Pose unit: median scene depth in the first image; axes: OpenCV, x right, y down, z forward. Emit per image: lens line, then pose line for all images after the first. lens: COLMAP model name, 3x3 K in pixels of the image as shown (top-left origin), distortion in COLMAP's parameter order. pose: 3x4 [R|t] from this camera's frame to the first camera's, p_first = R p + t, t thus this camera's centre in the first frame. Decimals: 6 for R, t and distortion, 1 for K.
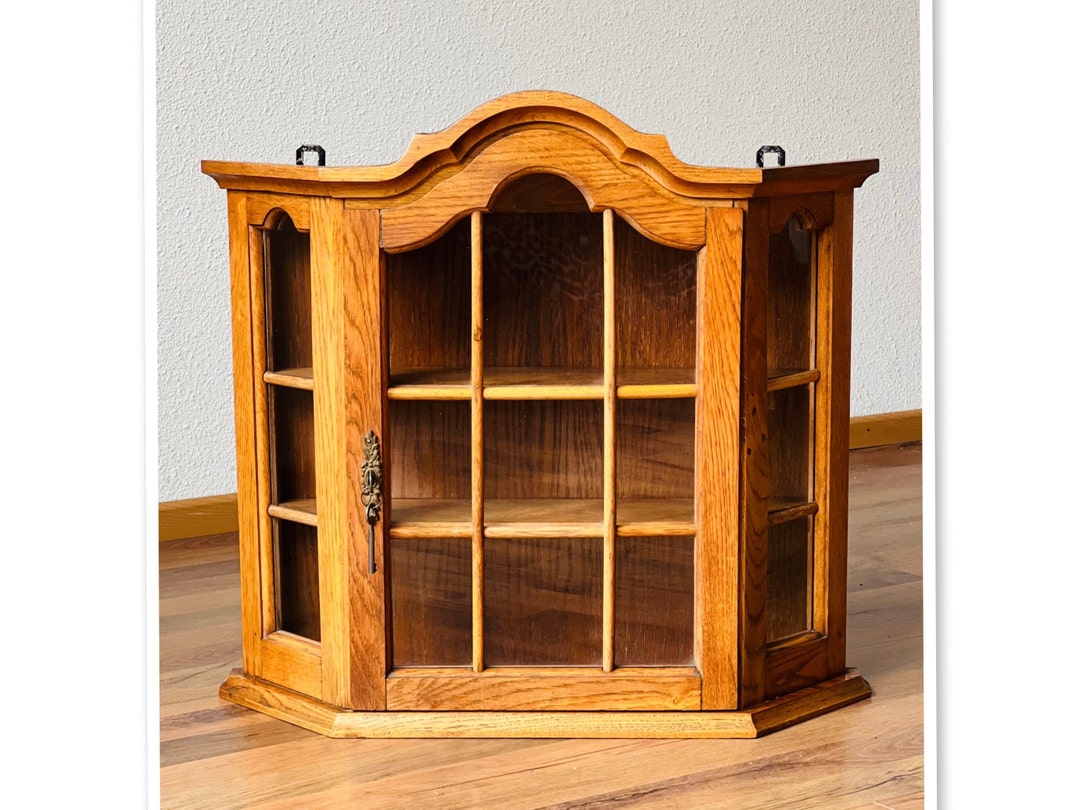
lens RADIAL K [[2374.1, 0, 555.0], [0, 2374.1, 422.6], [0, 0, 1]] dist [0.253972, 0.000000]
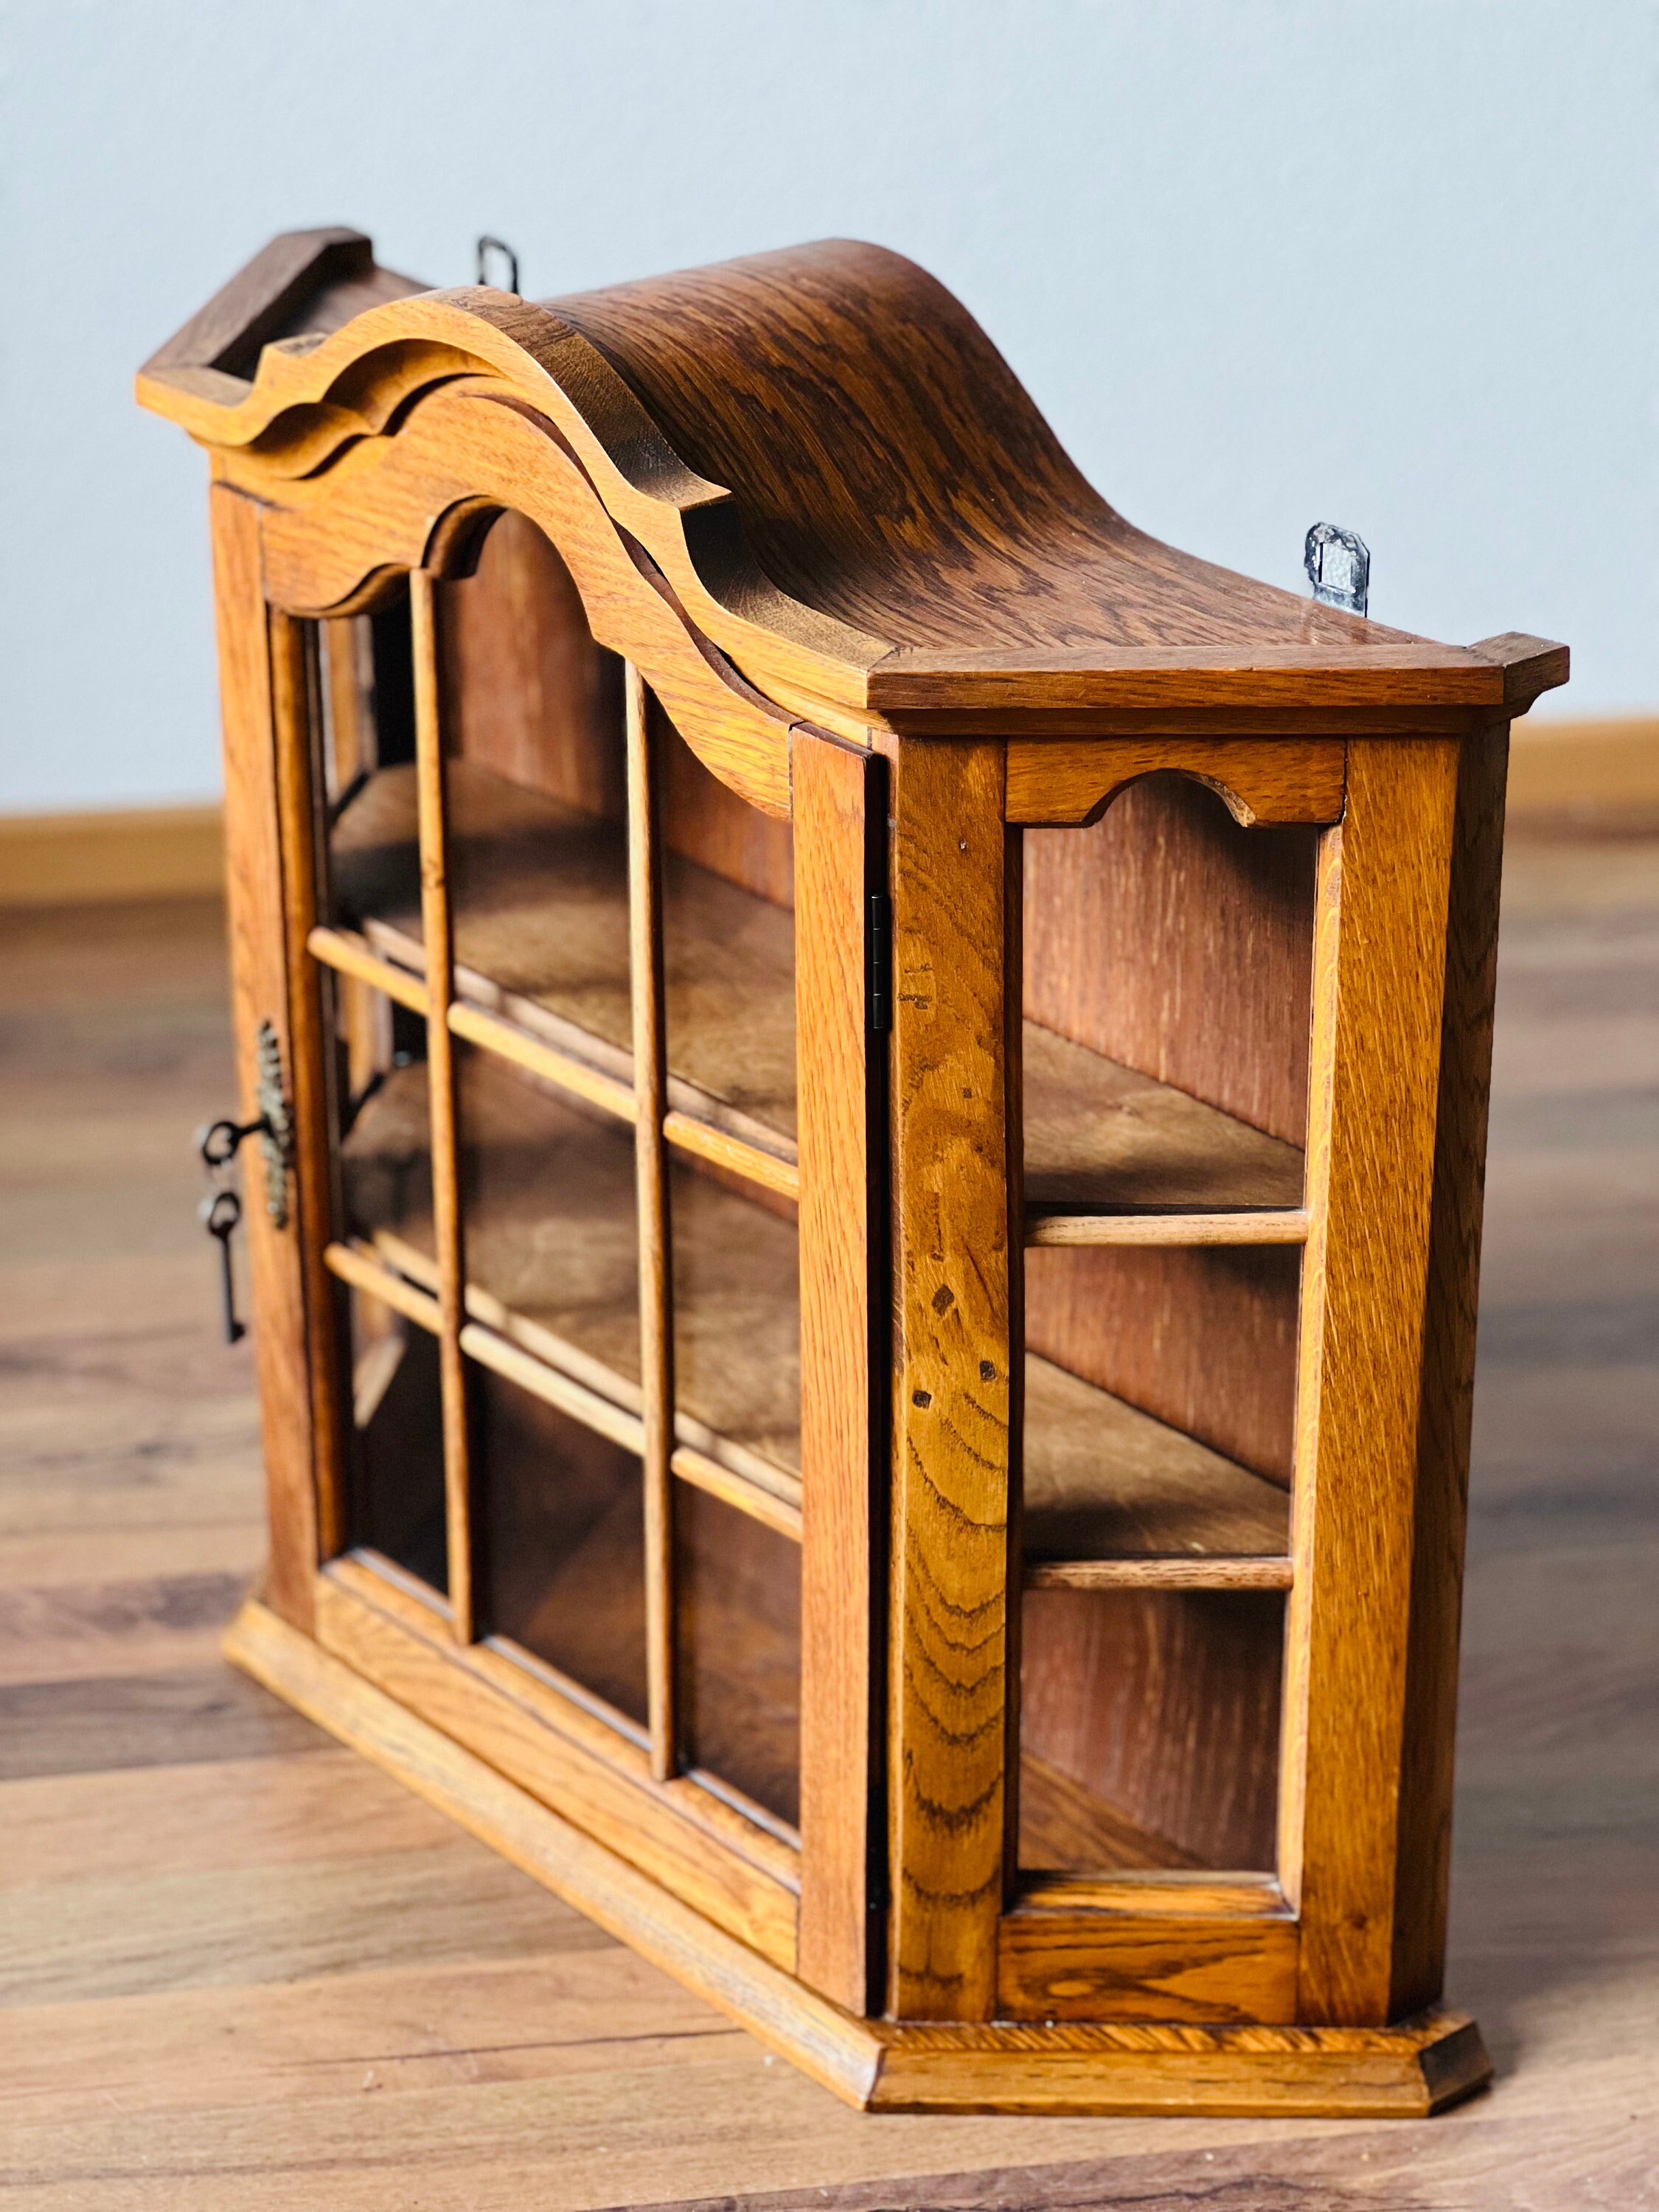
lens RADIAL K [[4862.5, 0, 813.8], [0, 4862.5, 1101.3], [0, 0, 1]] dist [0.253972, 0.000000]
pose [[0.640762, 0.322982, -0.696496, 0.566182], [-0.116698, 0.937636, 0.327445, -0.266859], [0.758819, -0.128535, 0.638493, 0.532734]]
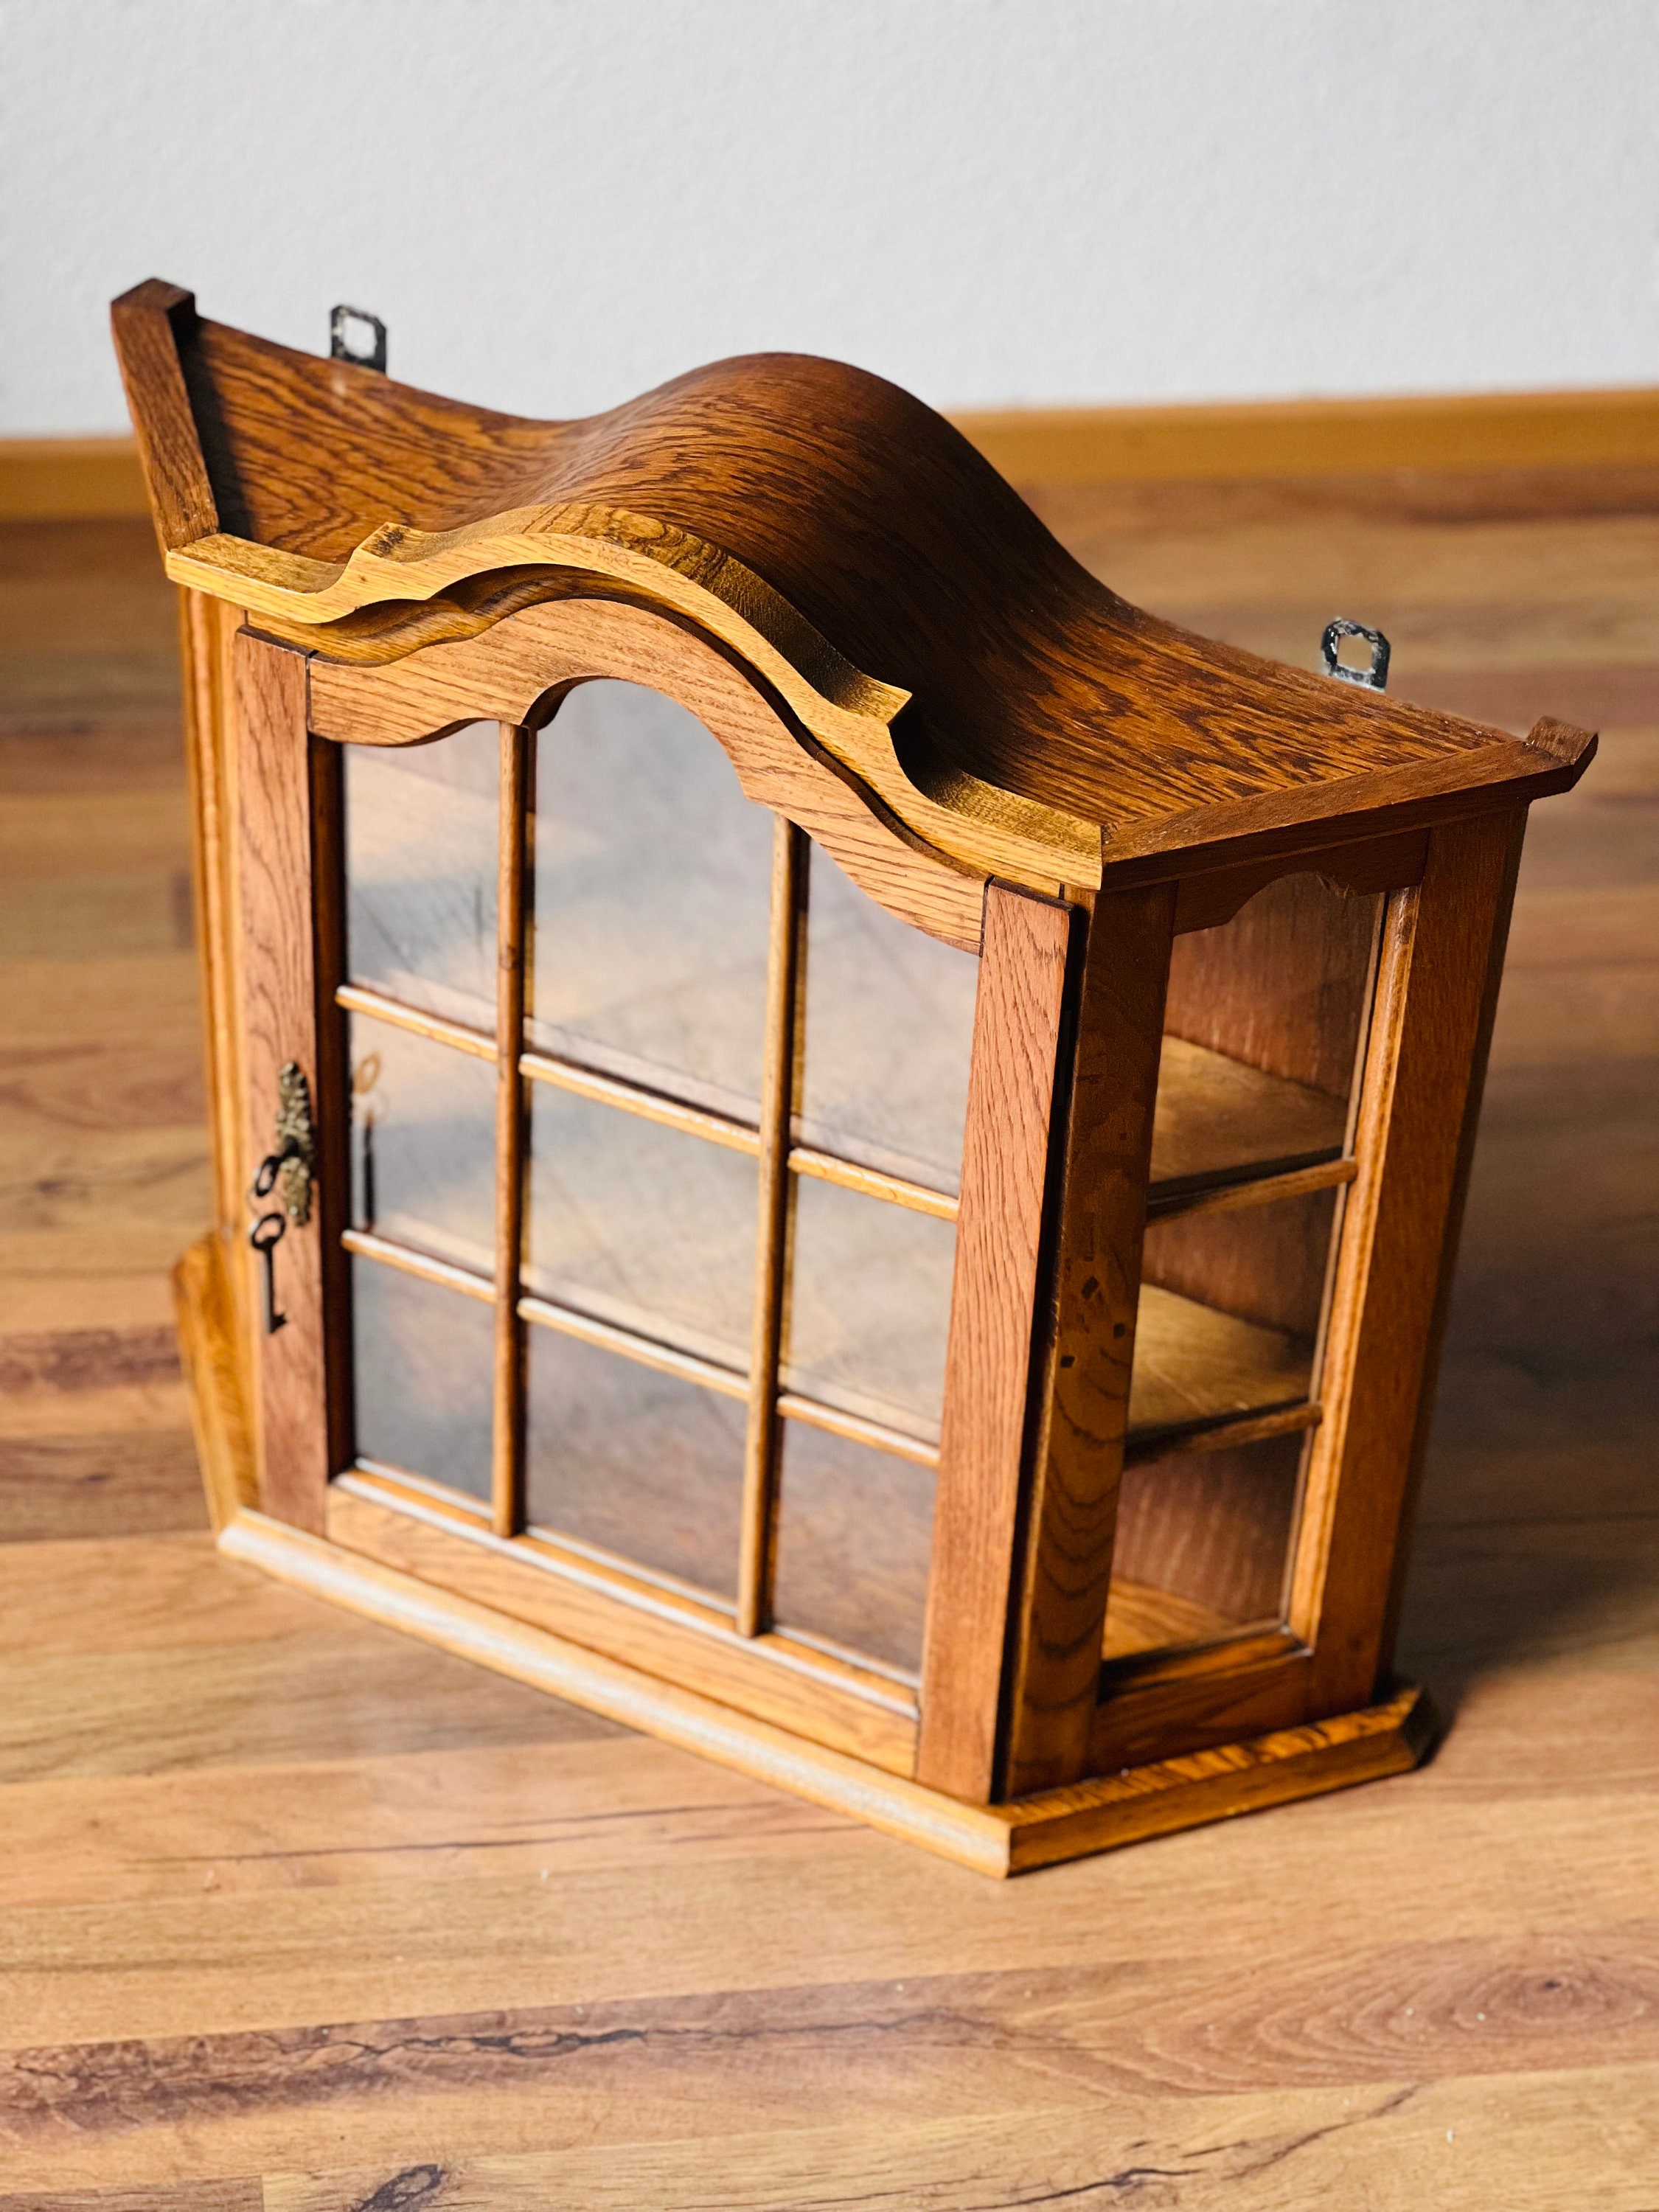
lens RADIAL K [[4862.5, 0, 816.2], [0, 4862.5, 1103.4], [0, 0, 1]] dist [0.253972, 0.000000]
pose [[0.883250, 0.320373, -0.342388, 0.328601], [-0.117524, 0.858138, 0.499786, -0.462572], [0.453935, -0.401198, 0.795603, 0.303133]]
